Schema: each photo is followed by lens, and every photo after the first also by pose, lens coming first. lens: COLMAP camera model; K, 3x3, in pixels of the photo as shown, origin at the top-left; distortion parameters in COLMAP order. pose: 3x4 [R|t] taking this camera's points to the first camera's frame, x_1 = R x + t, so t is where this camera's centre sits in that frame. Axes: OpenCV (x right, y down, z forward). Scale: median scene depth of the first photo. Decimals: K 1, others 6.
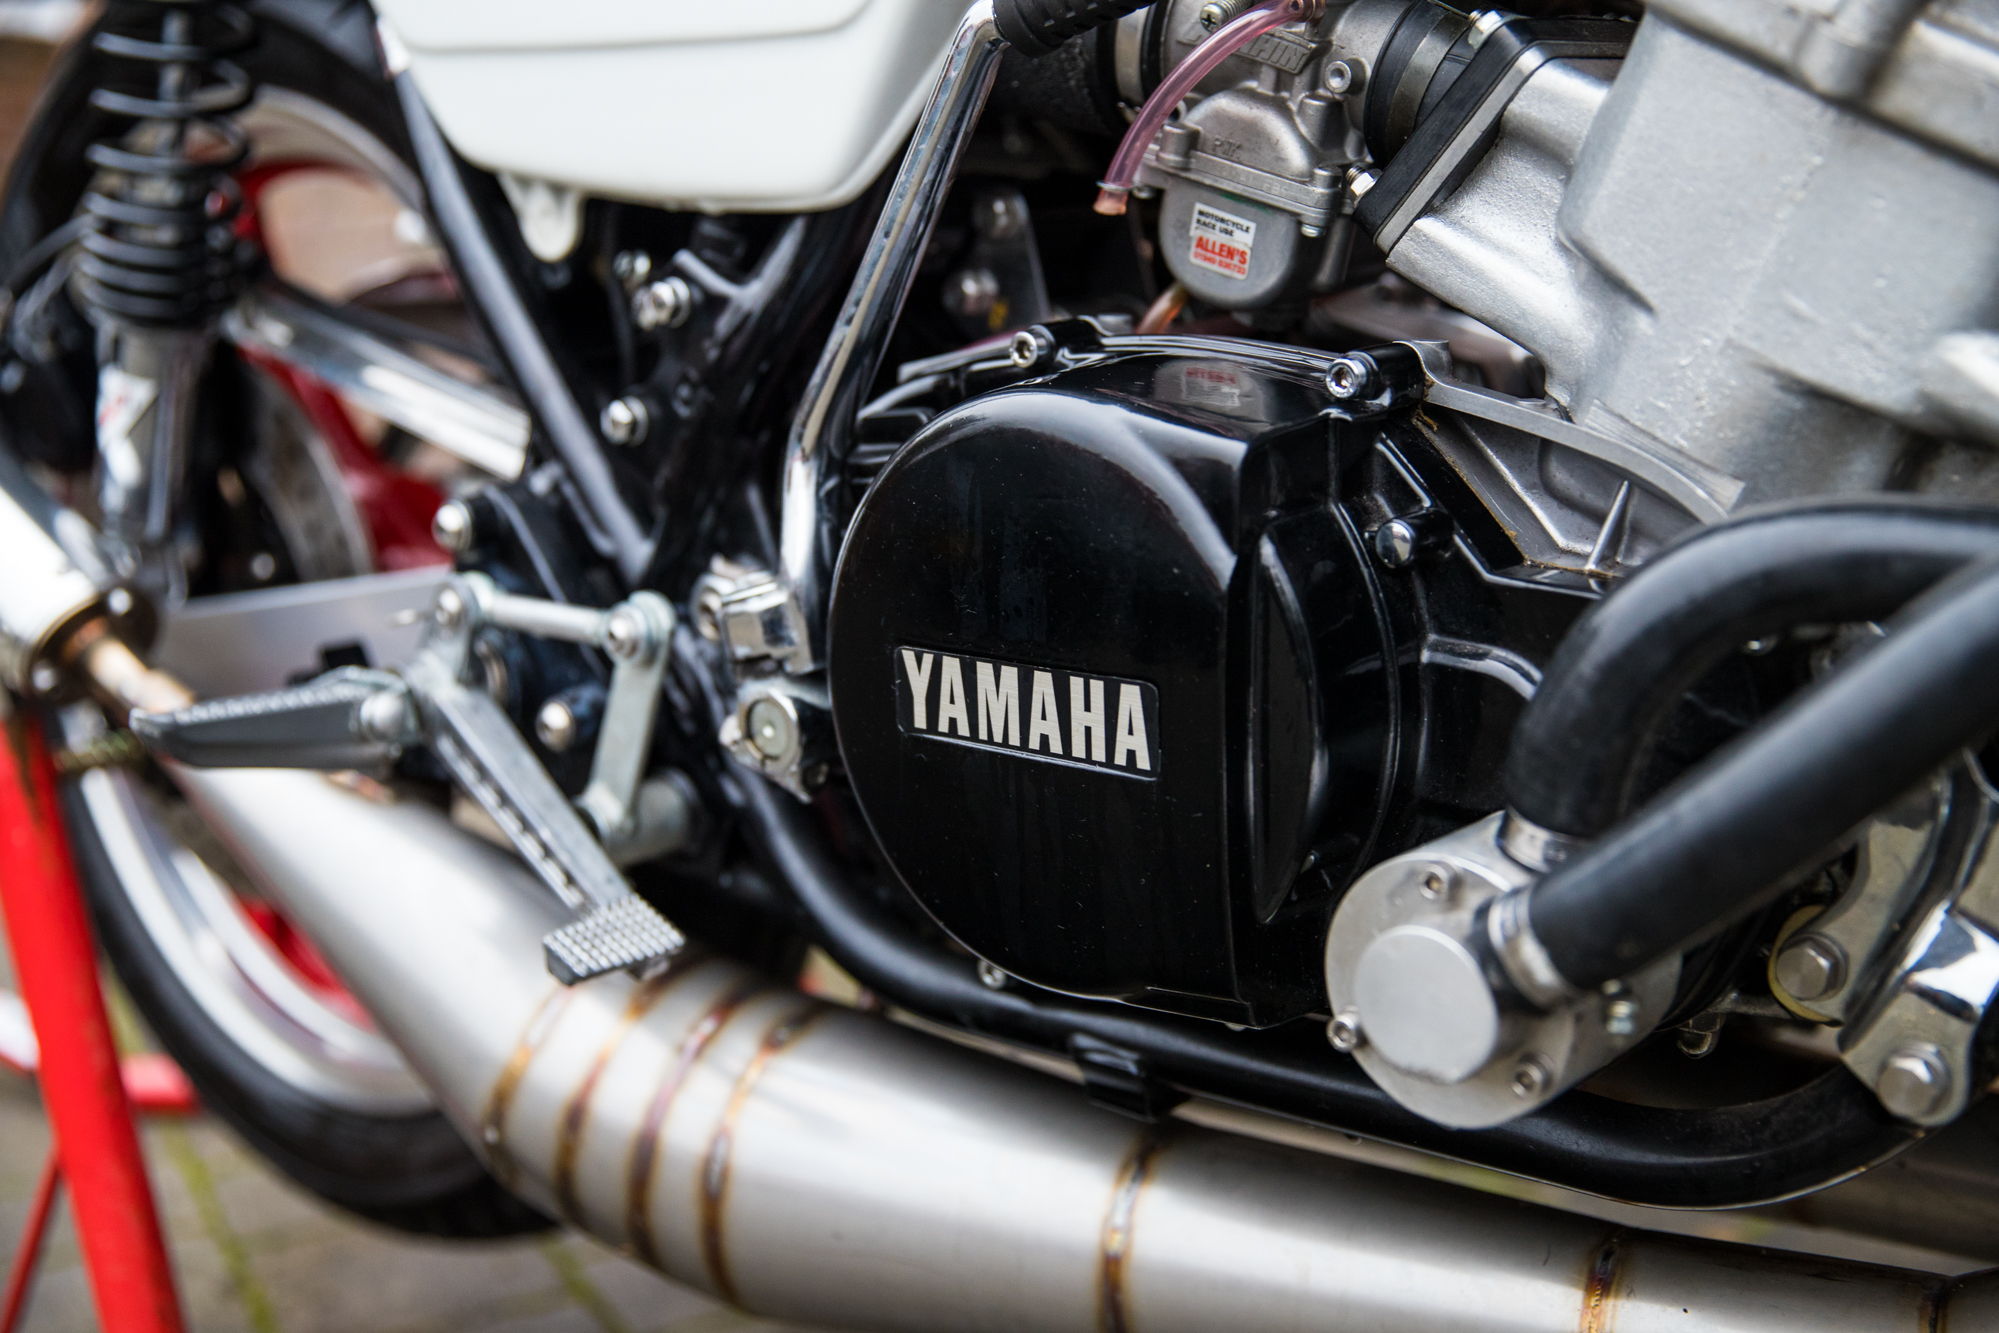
lens RADIAL K [[2319.3, 0, 1000.5], [0, 2319.3, 667.5], [0, 0, 1]] dist [-0.018451, 0.012730]
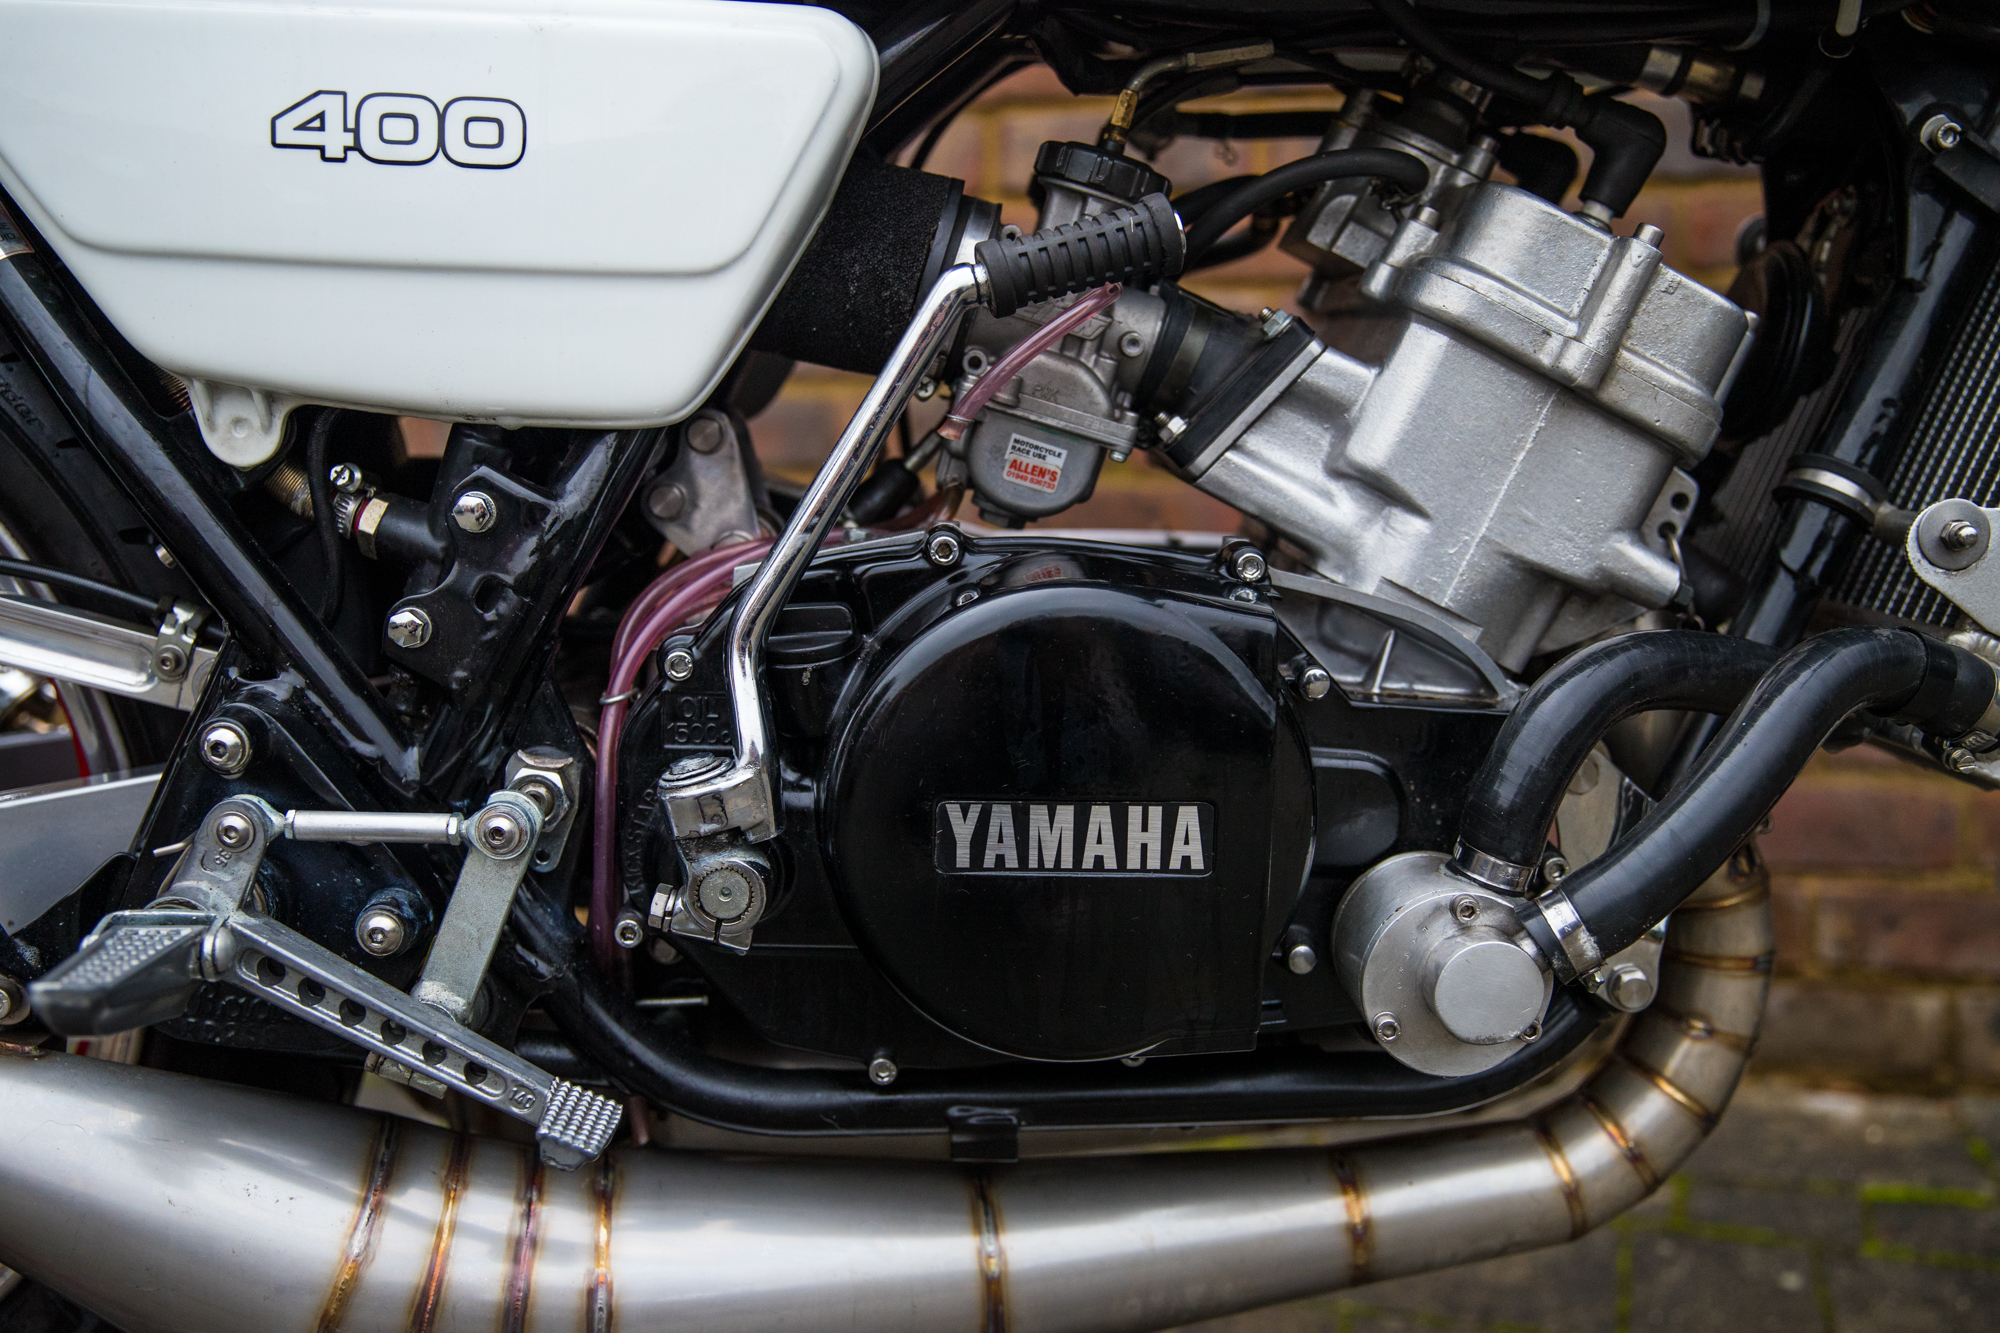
lens RADIAL K [[1929.4, 0, 1034.2], [0, 1929.4, 705.6], [0, 0, 1]] dist [-0.074636, 0.128471]
pose [[0.721120, -0.078121, 0.688392, -0.691087], [0.105330, 0.994434, 0.002514, -0.055965], [-0.684757, 0.070695, 0.725335, 0.246995]]
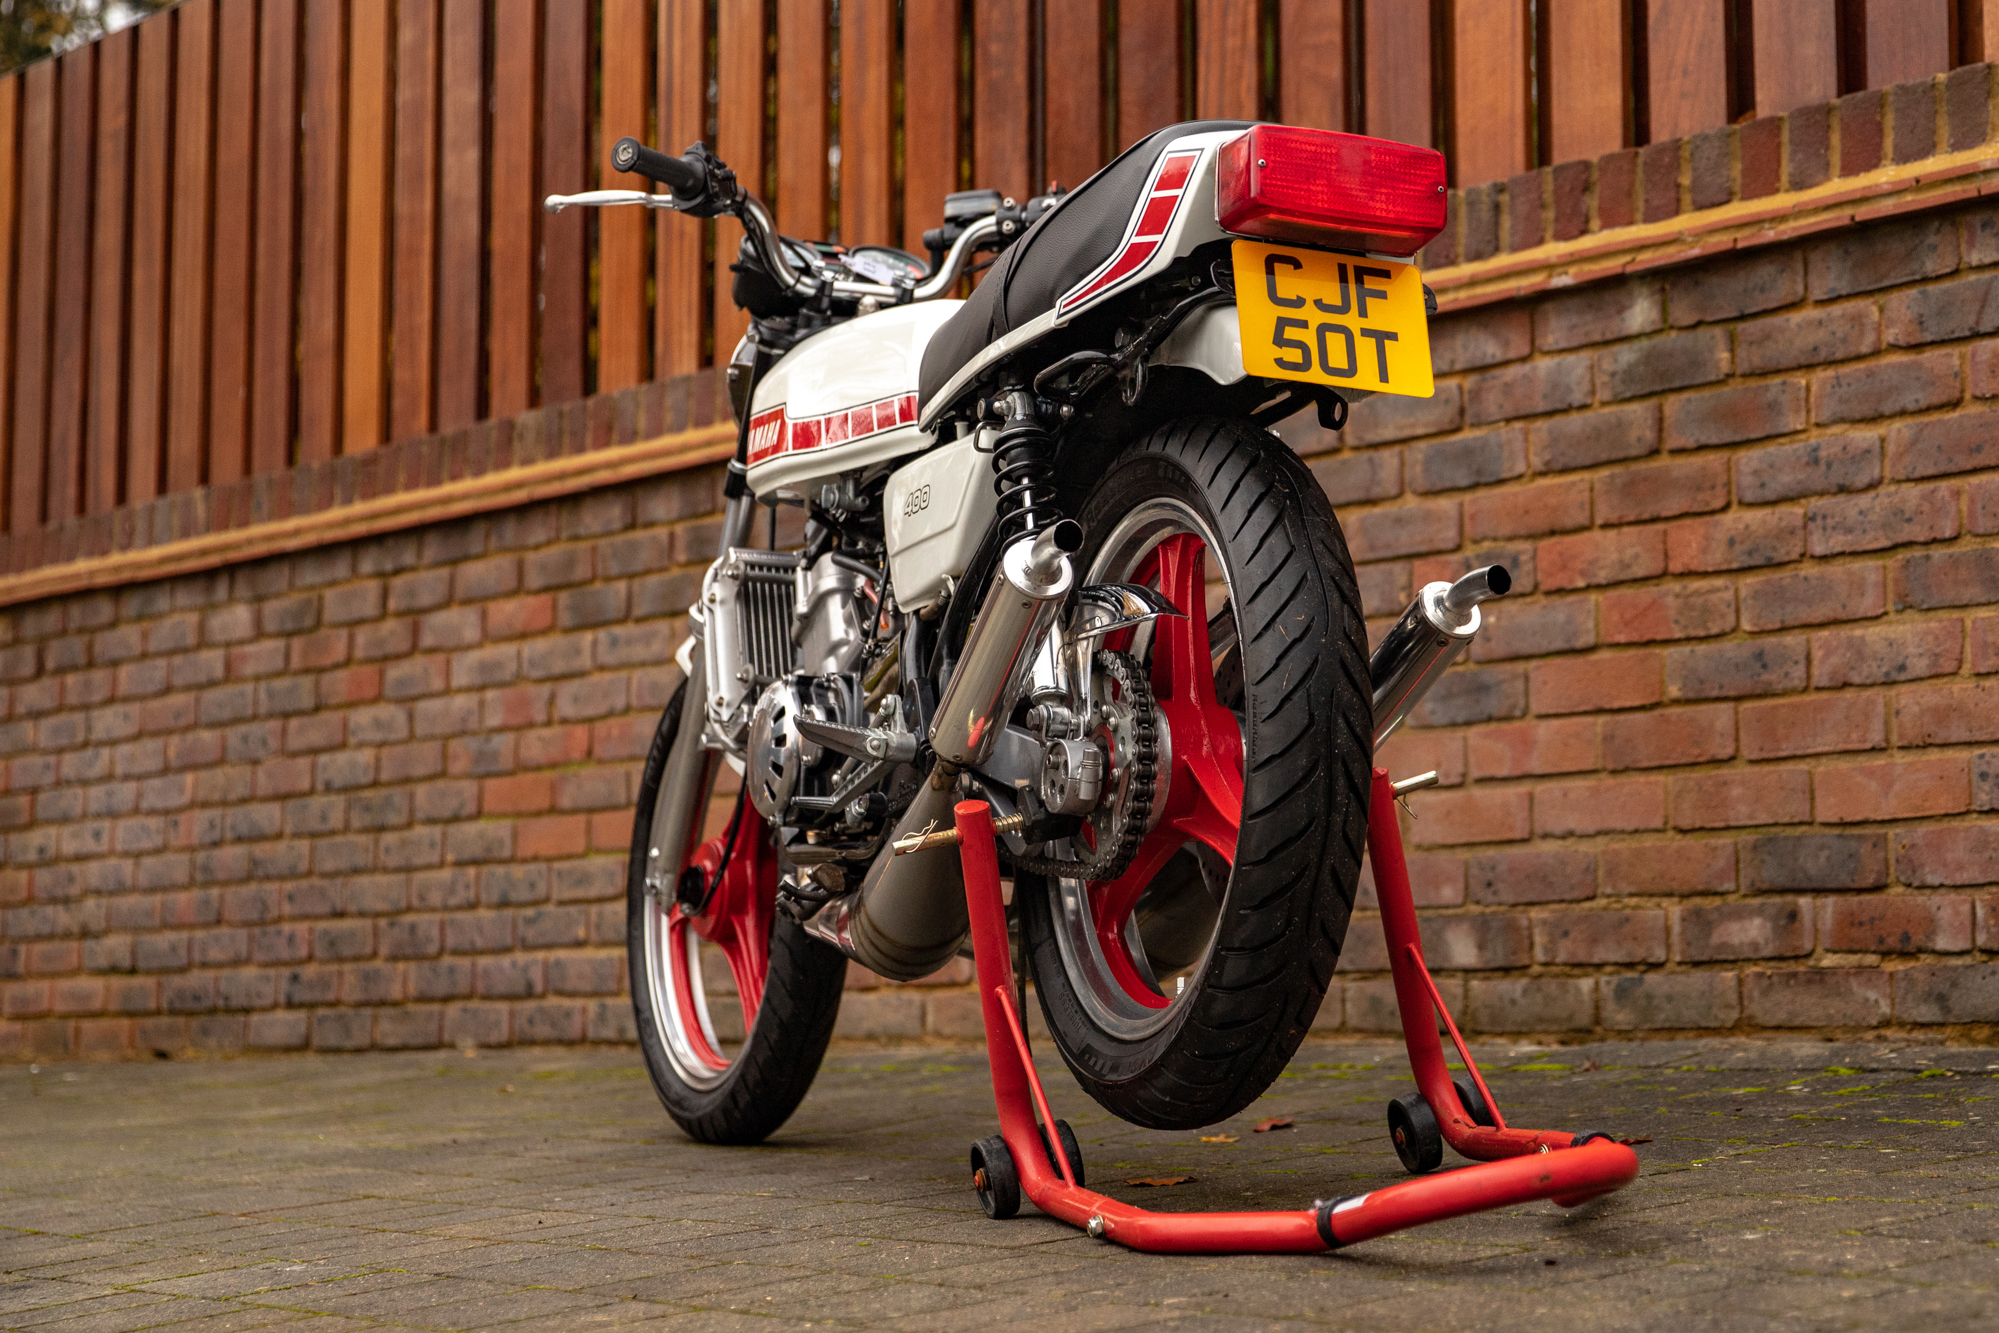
lens RADIAL K [[3860.4, 0, 1183.3], [0, 3860.4, 618.3], [0, 0, 1]] dist [0.092016, 0.132193]
pose [[0.989583, -0.023967, 0.141951, -0.121286], [0.057915, 0.969011, -0.240132, 1.539856], [-0.131797, 0.245851, 0.960306, -6.228243]]
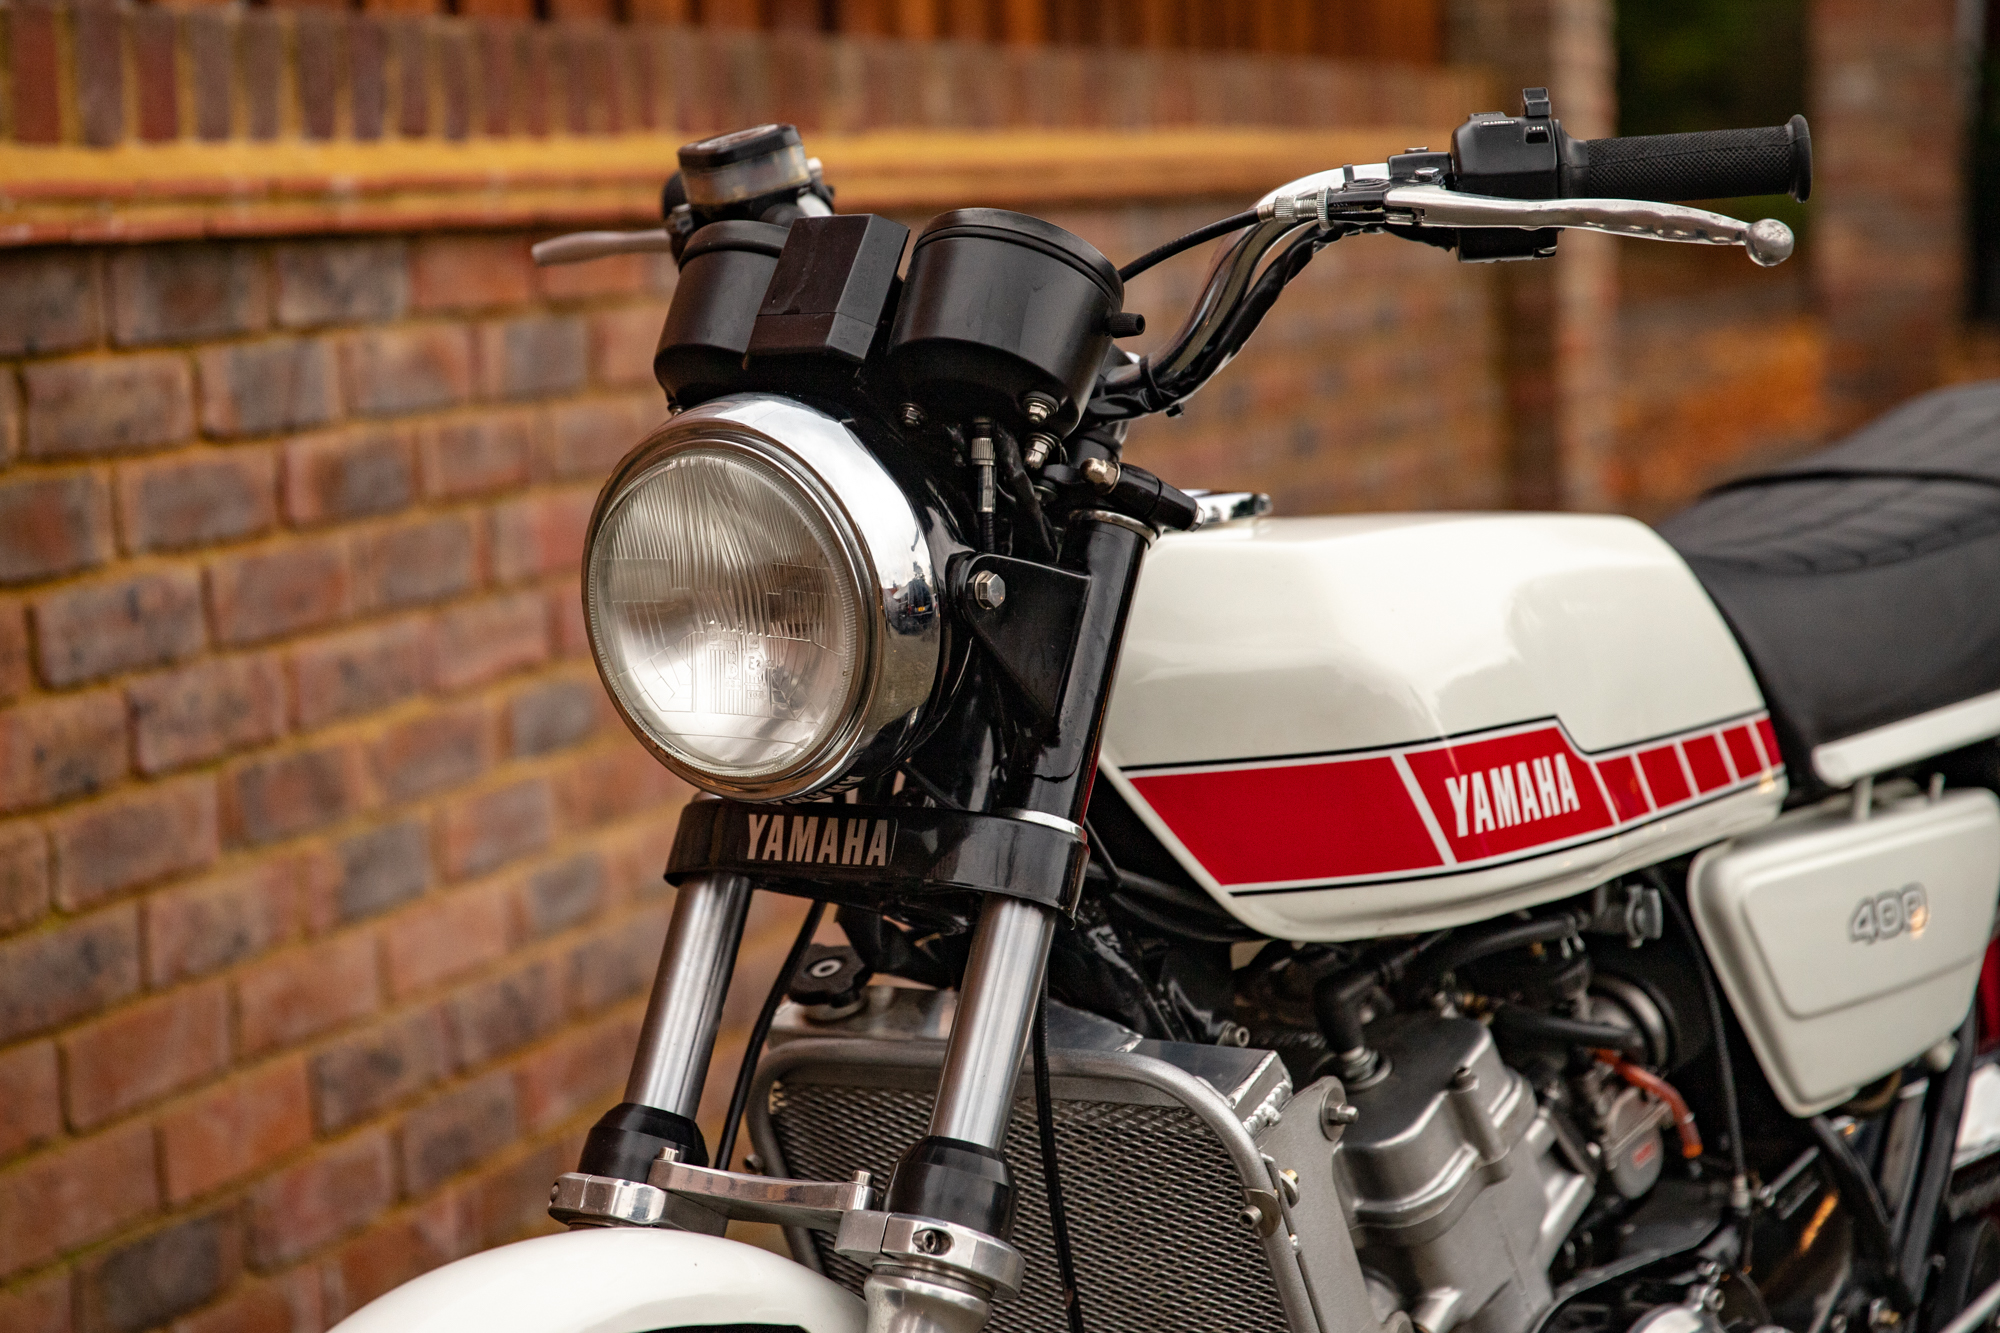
lens RADIAL K [[4148.9, 0, 853.6], [0, 4148.9, 600.6], [0, 0, 1]] dist [0.160521, 0.154143]
pose [[-0.553210, -0.094996, 0.827608, -2.286537], [0.124108, 0.972991, 0.194643, -1.301413], [-0.823745, 0.210391, -0.526478, 2.473938]]
